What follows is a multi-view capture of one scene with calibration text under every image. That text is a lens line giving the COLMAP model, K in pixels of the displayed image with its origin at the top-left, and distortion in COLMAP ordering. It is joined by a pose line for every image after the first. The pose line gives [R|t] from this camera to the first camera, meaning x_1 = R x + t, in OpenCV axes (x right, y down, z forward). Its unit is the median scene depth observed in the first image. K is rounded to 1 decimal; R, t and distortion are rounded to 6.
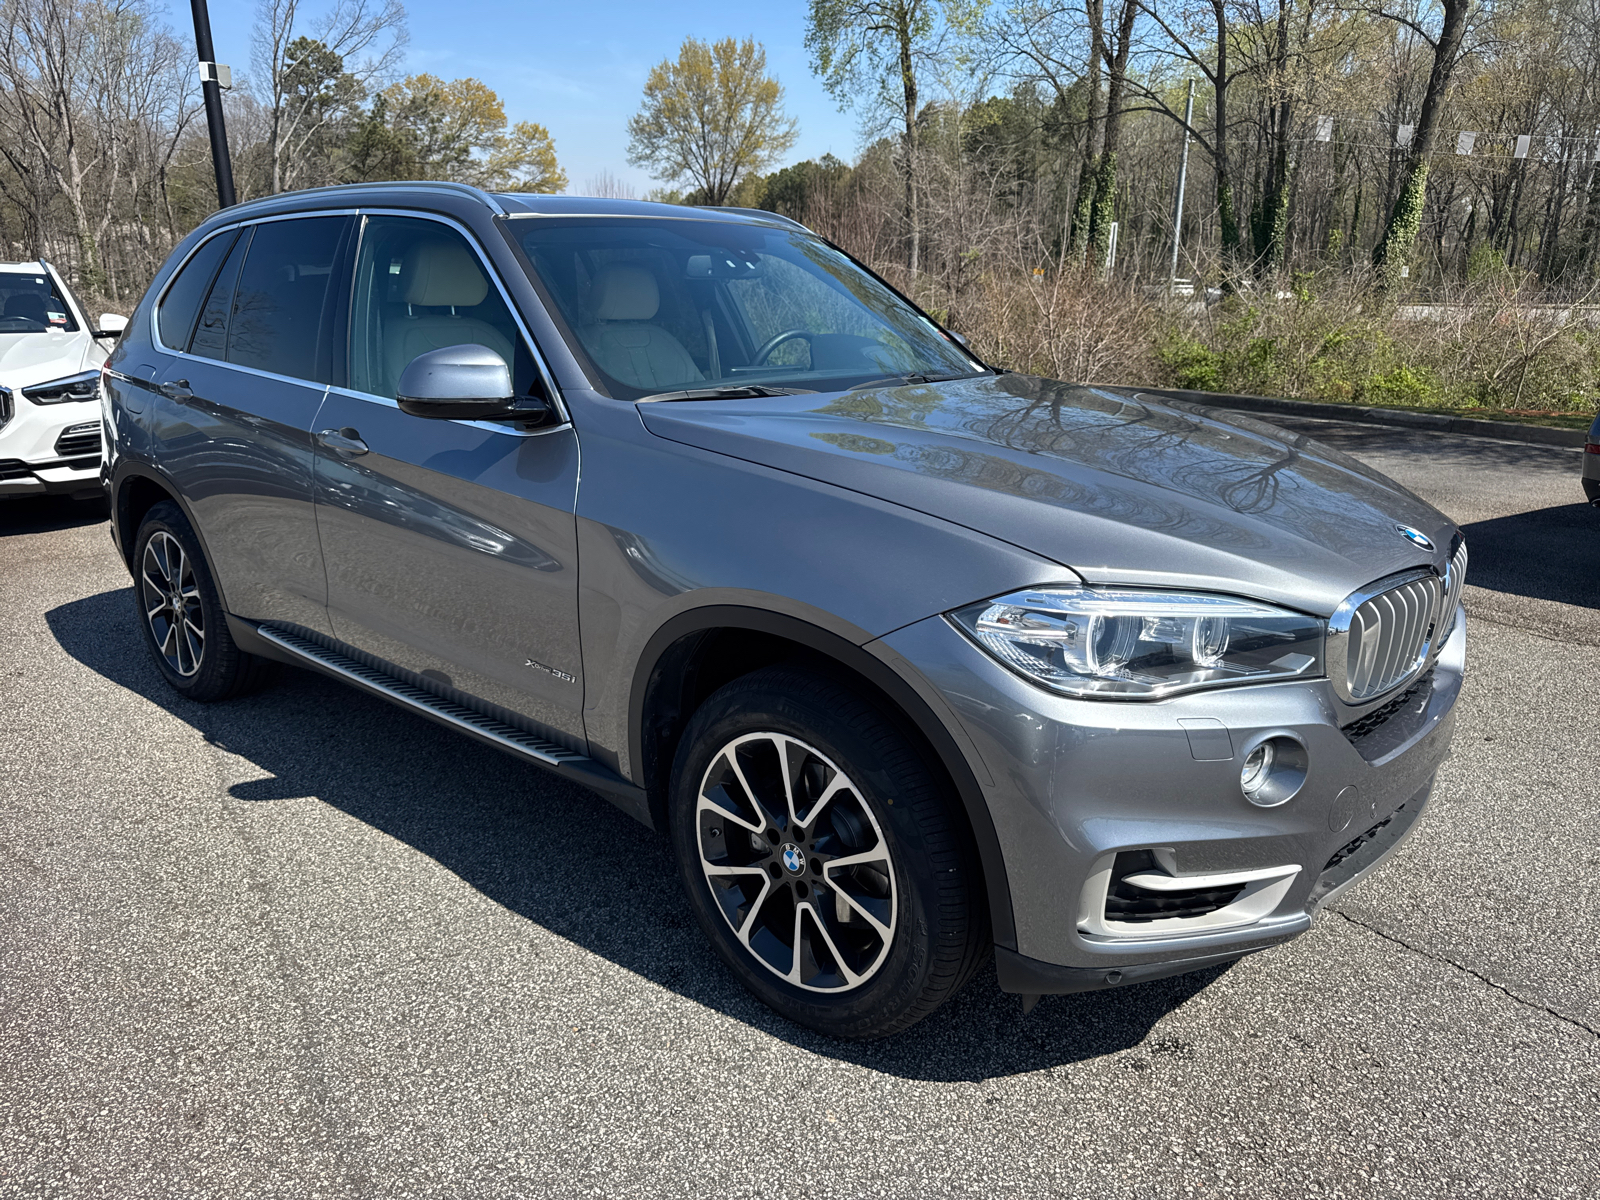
lens RADIAL K [[1200.8, 0, 800.0], [0, 1200.8, 600.0], [0, 0, 1]] dist [0.022642, -0.013166]
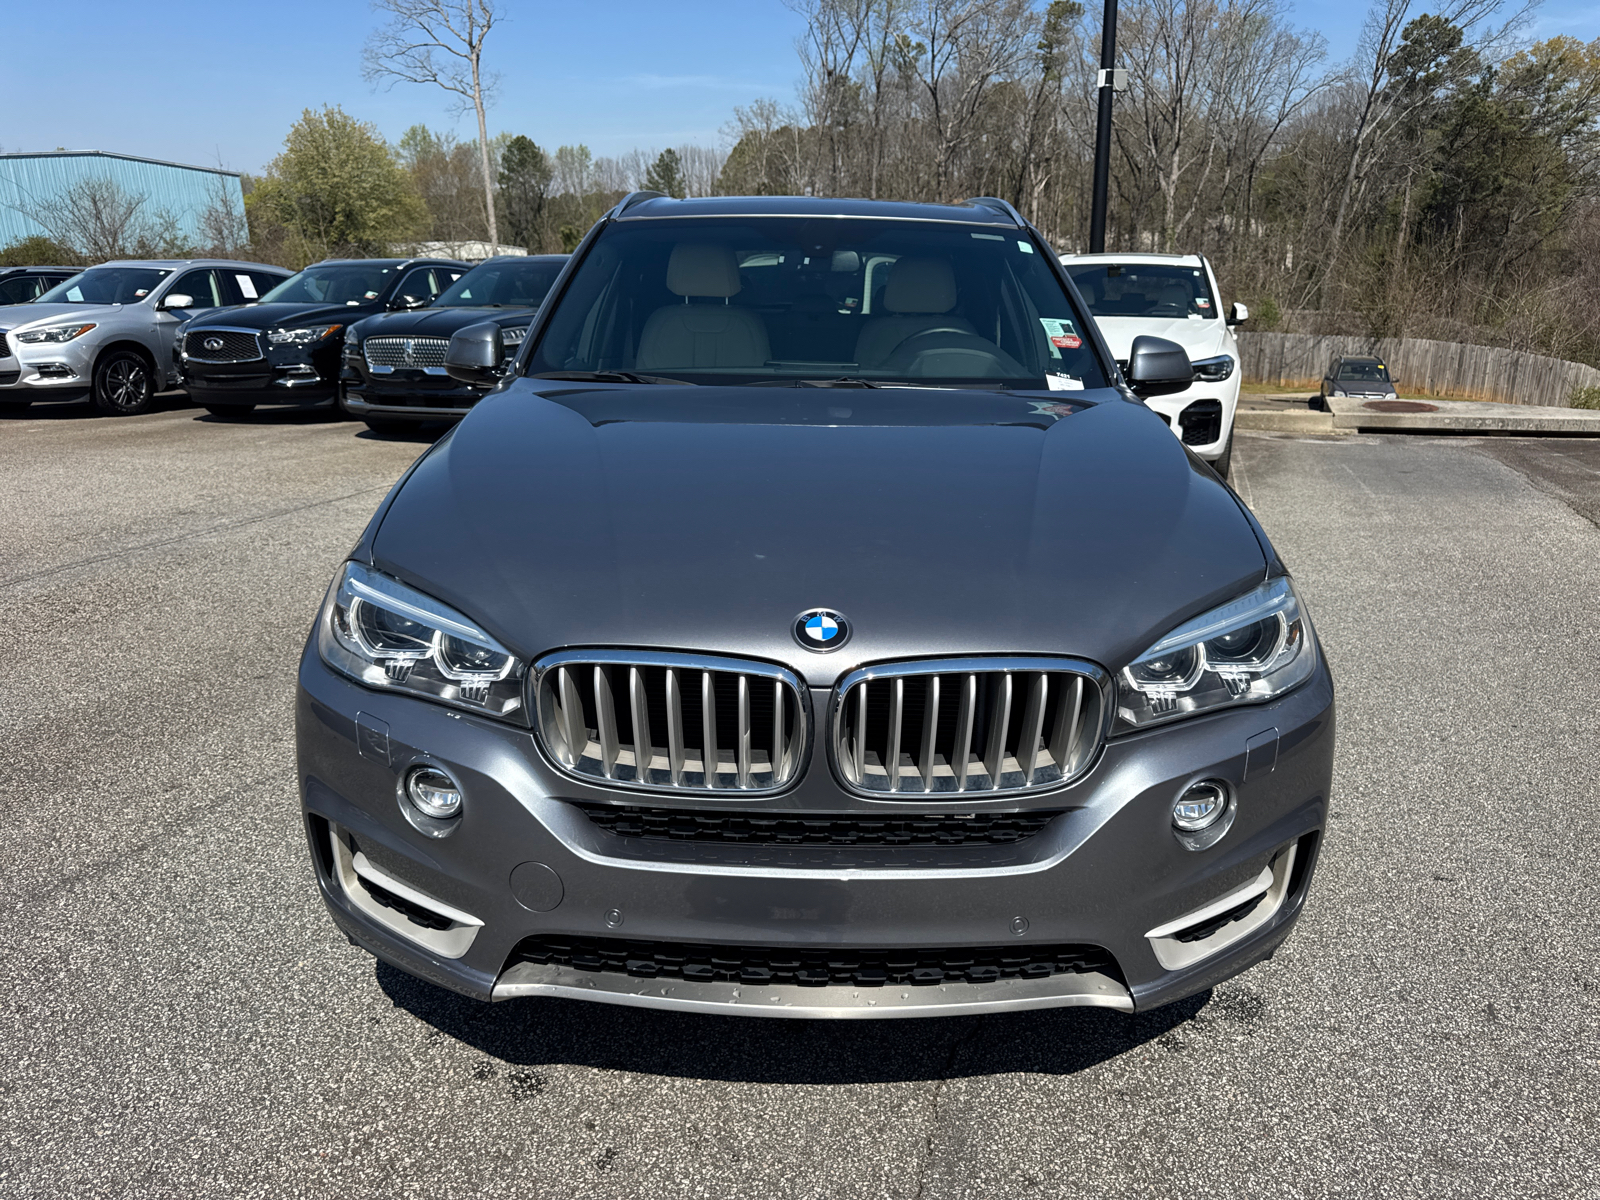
lens RADIAL K [[1200.8, 0, 800.0], [0, 1200.8, 600.0], [0, 0, 1]] dist [0.022642, -0.013166]
pose [[0.624658, 0.221193, -0.748916, 0.106440], [-0.214030, 0.970815, 0.108212, -0.015046], [0.750995, 0.092696, 0.653769, 0.049548]]
